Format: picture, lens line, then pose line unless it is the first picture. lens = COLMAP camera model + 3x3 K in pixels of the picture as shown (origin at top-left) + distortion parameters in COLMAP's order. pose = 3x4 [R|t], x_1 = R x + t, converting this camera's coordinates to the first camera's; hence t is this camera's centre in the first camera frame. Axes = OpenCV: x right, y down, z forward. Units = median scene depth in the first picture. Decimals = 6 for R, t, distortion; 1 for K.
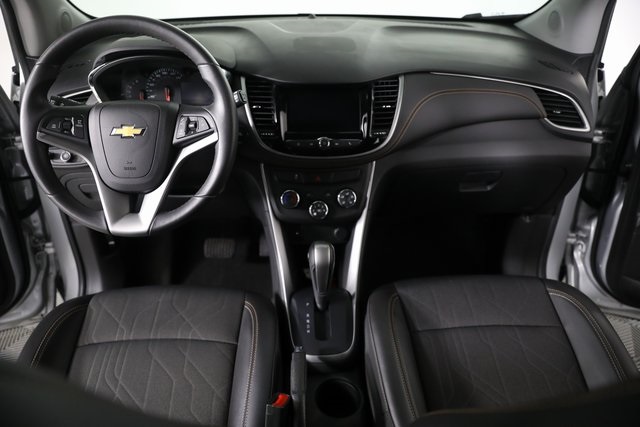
lens RADIAL K [[436.8, 0, 316.2], [0, 436.8, 213.7], [0, 0, 1]] dist [-0.100086, 0.067253]
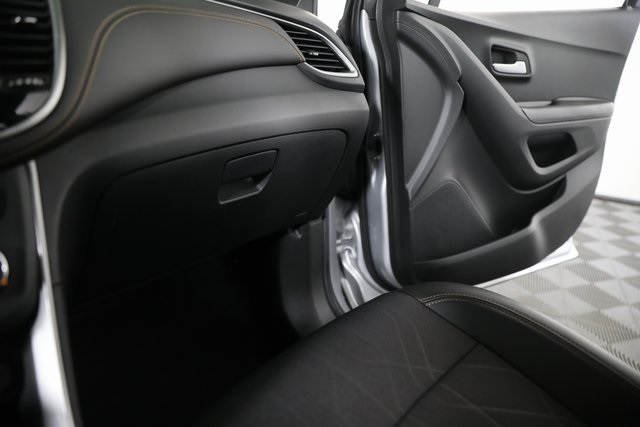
lens RADIAL K [[436.8, 0, 324.7], [0, 436.8, 211.1], [0, 0, 1]] dist [-0.100086, 0.067253]
pose [[0.680414, -0.232646, 0.694919, 0.040396], [0.360598, 0.931815, -0.041117, 0.031081], [-0.637971, 0.278563, 0.717911, 0.593162]]
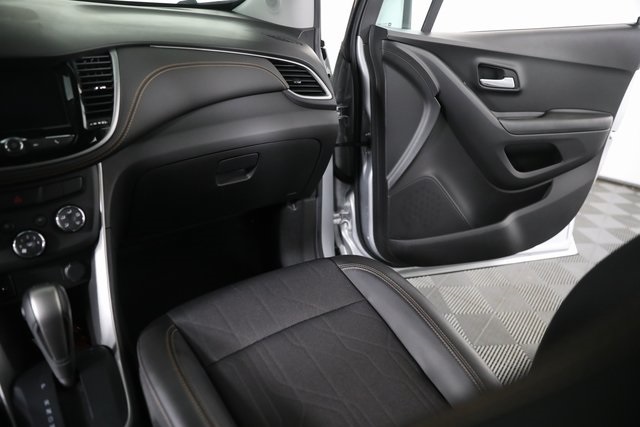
lens RADIAL K [[436.8, 0, 319.0], [0, 436.8, 213.2], [0, 0, 1]] dist [-0.100086, 0.067253]
pose [[0.824282, -0.209918, 0.525827, 0.041803], [0.252810, 0.967464, -0.010076, 0.066125], [-0.506603, 0.141239, 0.850532, 0.210483]]
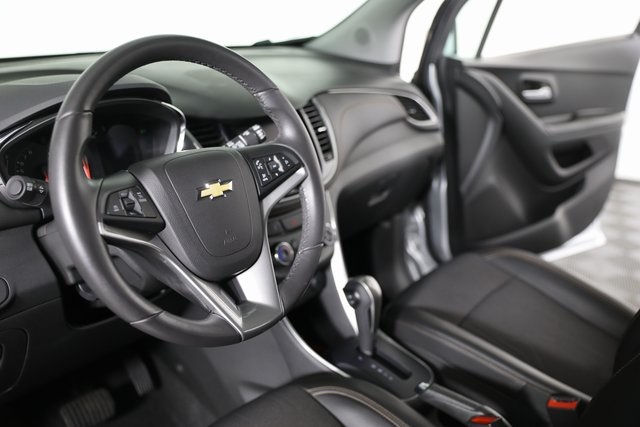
lens RADIAL K [[580.6, 0, 326.7], [0, 580.6, 208.9], [0, 0, 1]] dist [0.001506, -0.023897]
pose [[0.654307, -0.249609, 0.713847, -0.766601], [0.382195, 0.923677, -0.027337, -0.050750], [-0.652541, 0.290716, 0.699768, 0.166969]]
